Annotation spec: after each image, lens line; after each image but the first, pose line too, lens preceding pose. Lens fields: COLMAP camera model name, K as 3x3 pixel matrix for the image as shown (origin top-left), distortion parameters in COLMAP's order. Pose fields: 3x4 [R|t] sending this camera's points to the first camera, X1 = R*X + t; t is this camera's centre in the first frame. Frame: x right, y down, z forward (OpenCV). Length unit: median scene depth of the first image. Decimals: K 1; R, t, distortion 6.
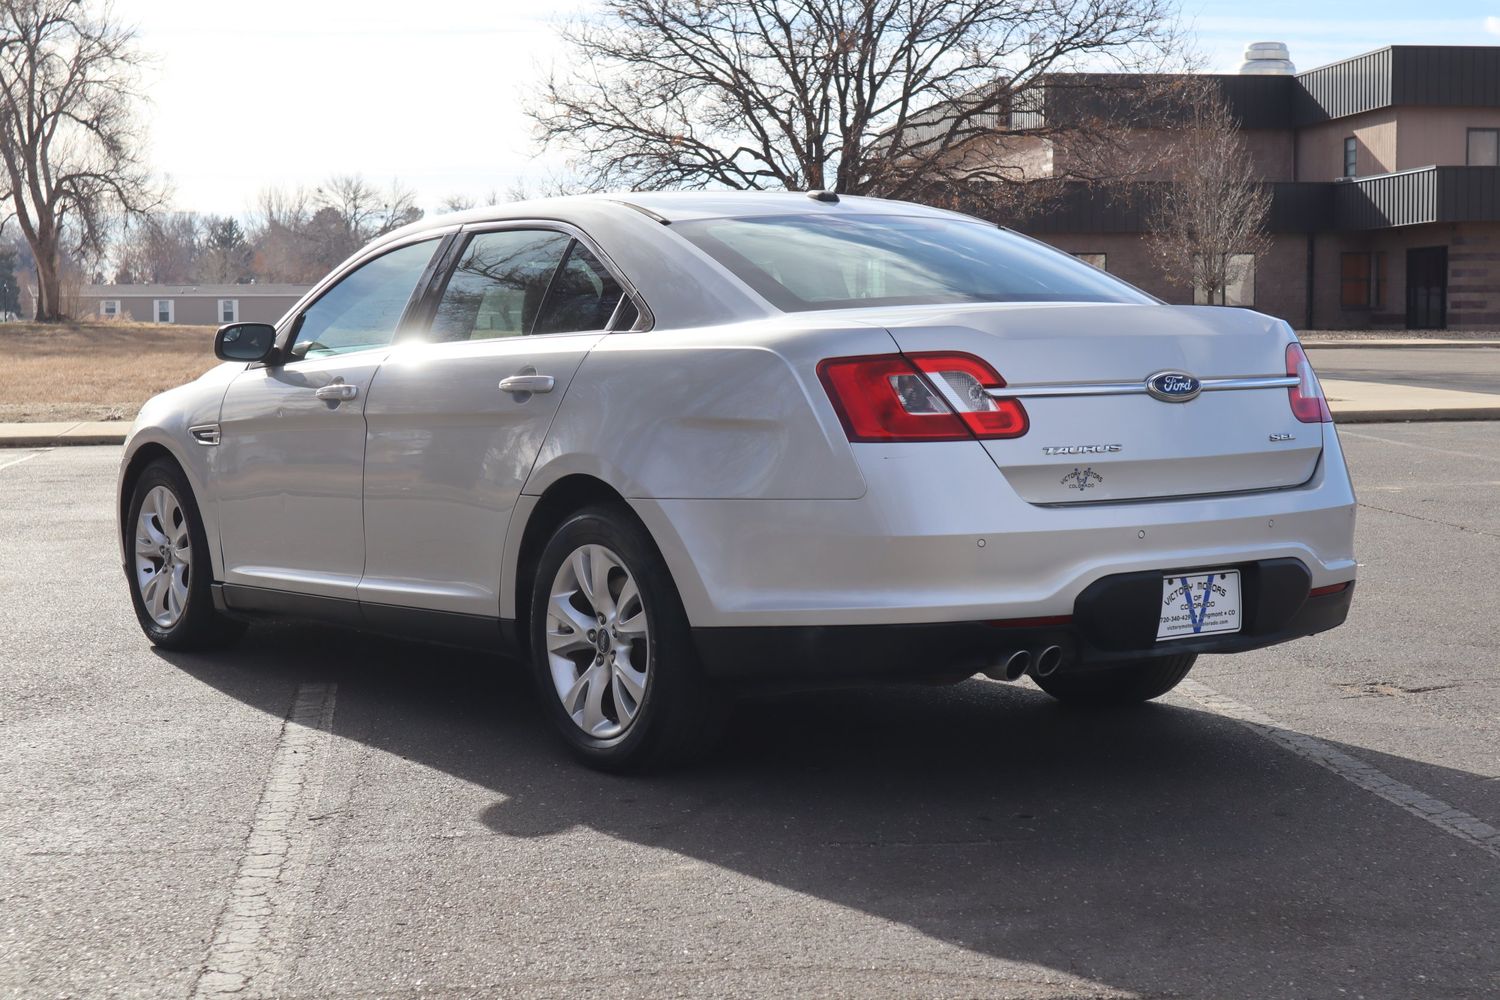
lens RADIAL K [[2442.4, 0, 750.0], [0, 2442.4, 500.0], [0, 0, 1]] dist [-0.006871, 0.004088]
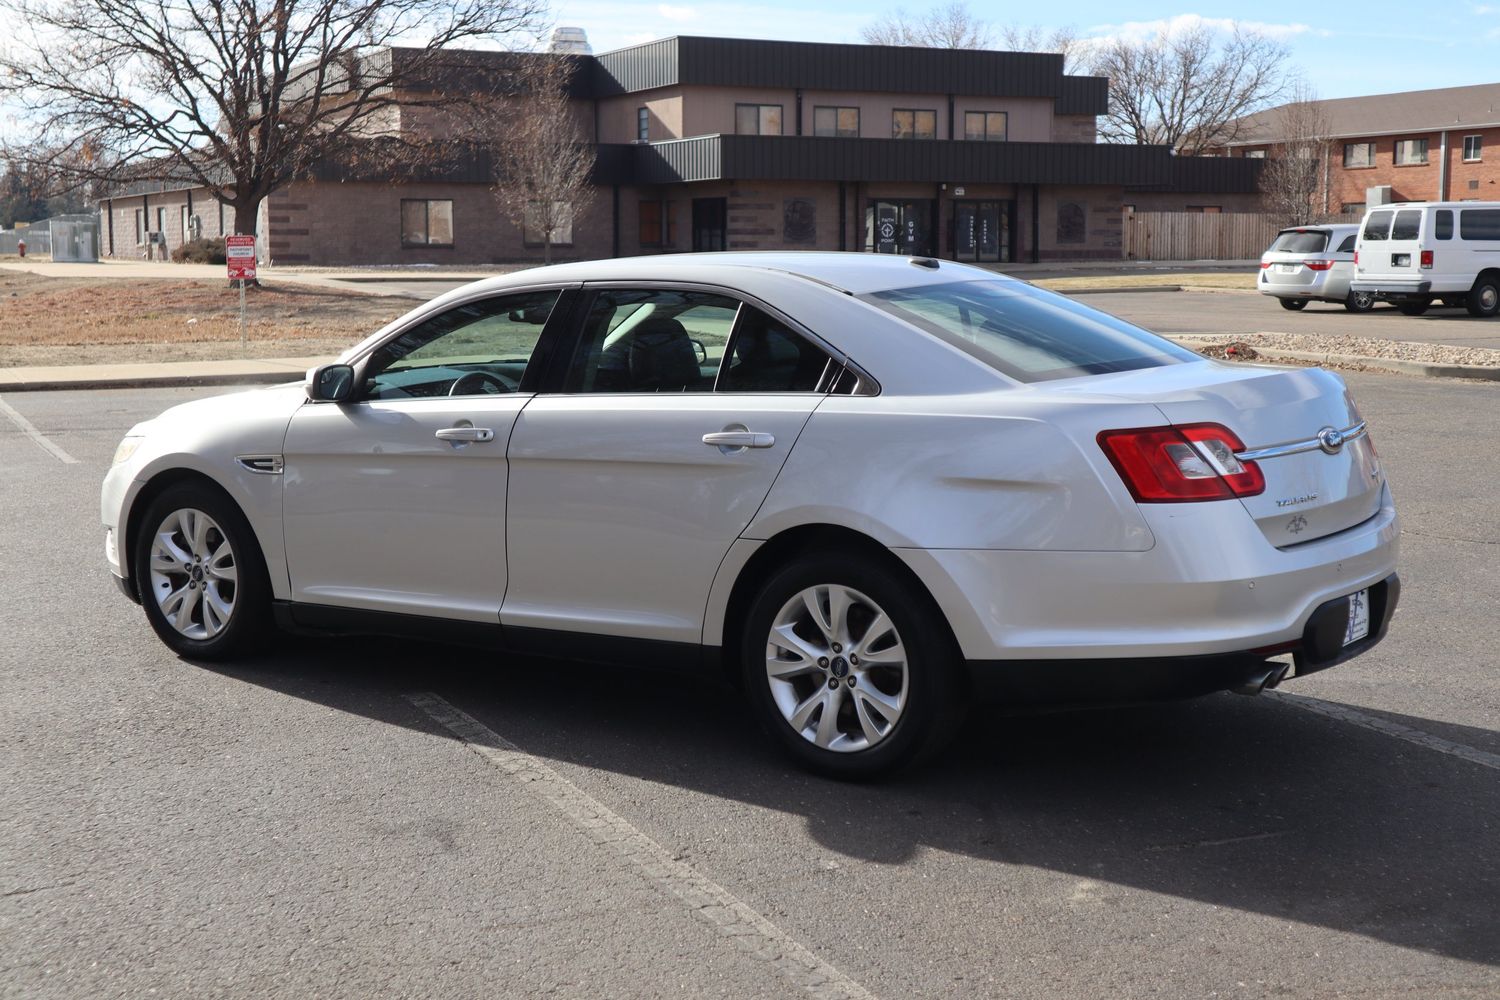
lens RADIAL K [[1975.9, 0, 750.0], [0, 1975.9, 500.0], [0, 0, 1]] dist [0.024702, 0.077892]
pose [[0.947125, -0.038100, 0.318596, -0.359762], [0.020365, 0.998061, 0.058814, -0.069658], [-0.320219, -0.049216, 0.946064, 0.132740]]
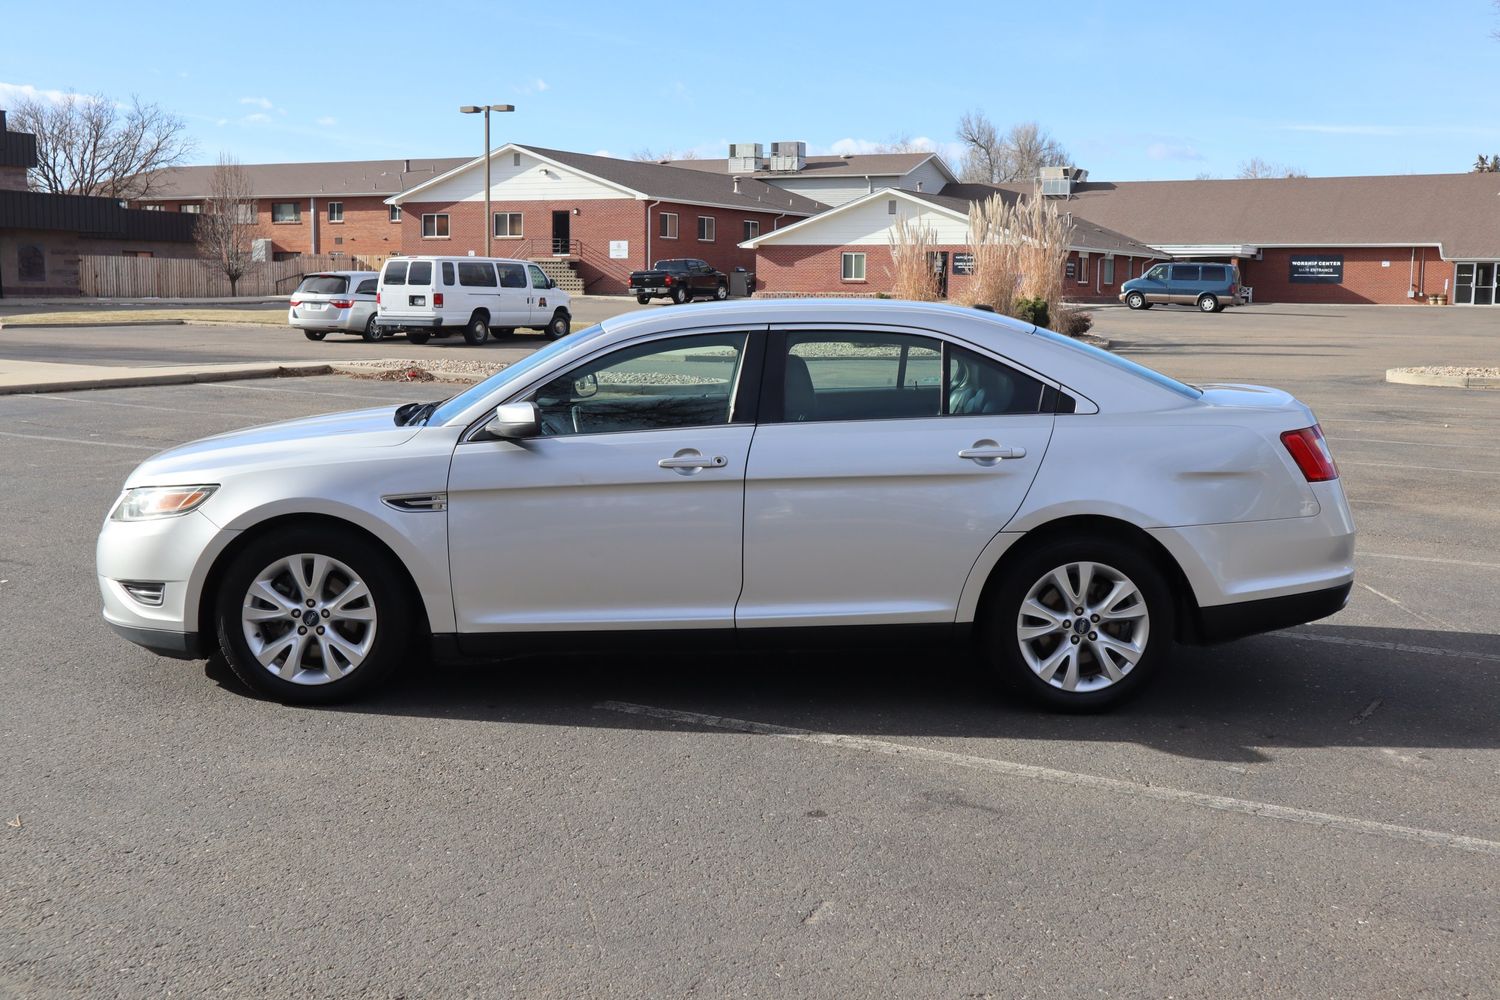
lens RADIAL K [[1603.4, 0, 750.0], [0, 1603.4, 500.0], [0, 0, 1]] dist [0.012223, 0.036944]
pose [[0.576981, -0.094582, 0.811263, -0.870283], [0.044683, 0.995440, 0.084275, -0.098786], [-0.815535, -0.012376, 0.578576, 0.560087]]
